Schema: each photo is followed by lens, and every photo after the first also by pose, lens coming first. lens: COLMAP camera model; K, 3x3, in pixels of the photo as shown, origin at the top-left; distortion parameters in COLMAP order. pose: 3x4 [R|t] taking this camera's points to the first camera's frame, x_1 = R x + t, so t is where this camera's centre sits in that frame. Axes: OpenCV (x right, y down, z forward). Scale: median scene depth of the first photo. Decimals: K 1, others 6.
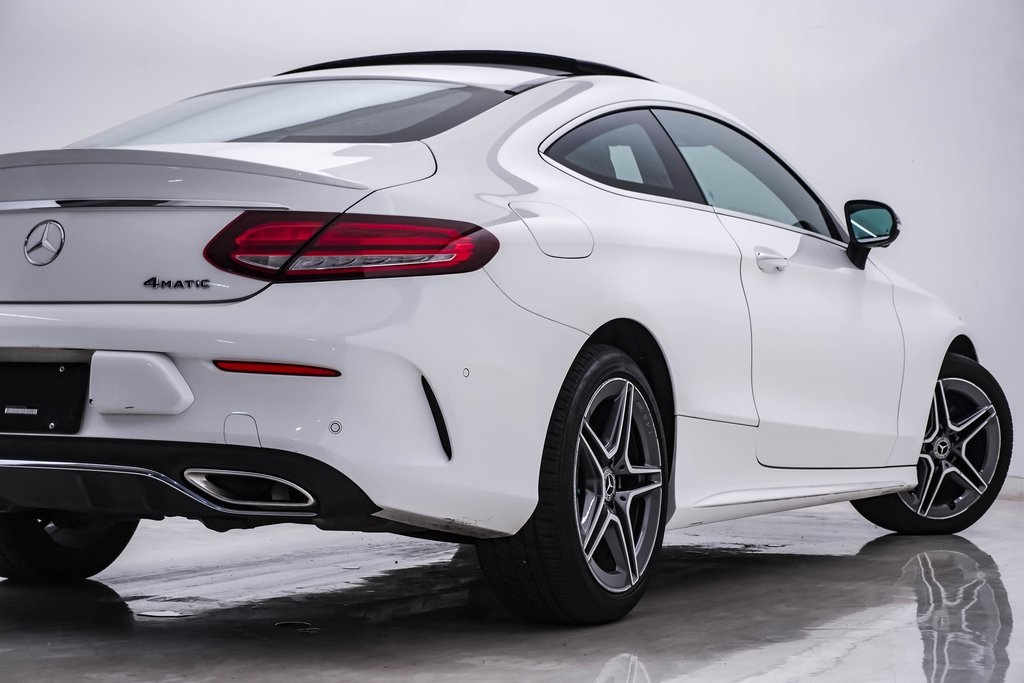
lens RADIAL K [[2172.4, 0, 512.0], [0, 2172.4, 341.5], [0, 0, 1]] dist [-0.037753, 0.571621]
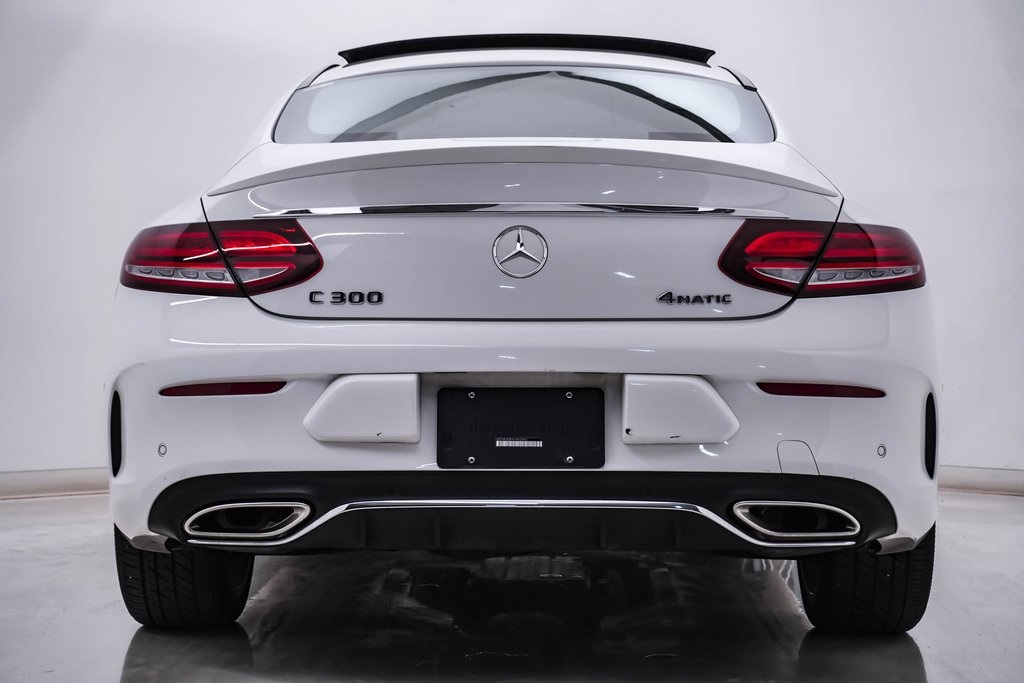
lens RADIAL K [[2172.4, 0, 512.0], [0, 2172.4, 341.5], [0, 0, 1]] dist [-0.037753, 0.571621]
pose [[0.893838, -0.015990, 0.448105, -0.629563], [0.005082, 0.999661, 0.025534, -0.032218], [-0.448361, -0.020546, 0.893616, 0.216097]]
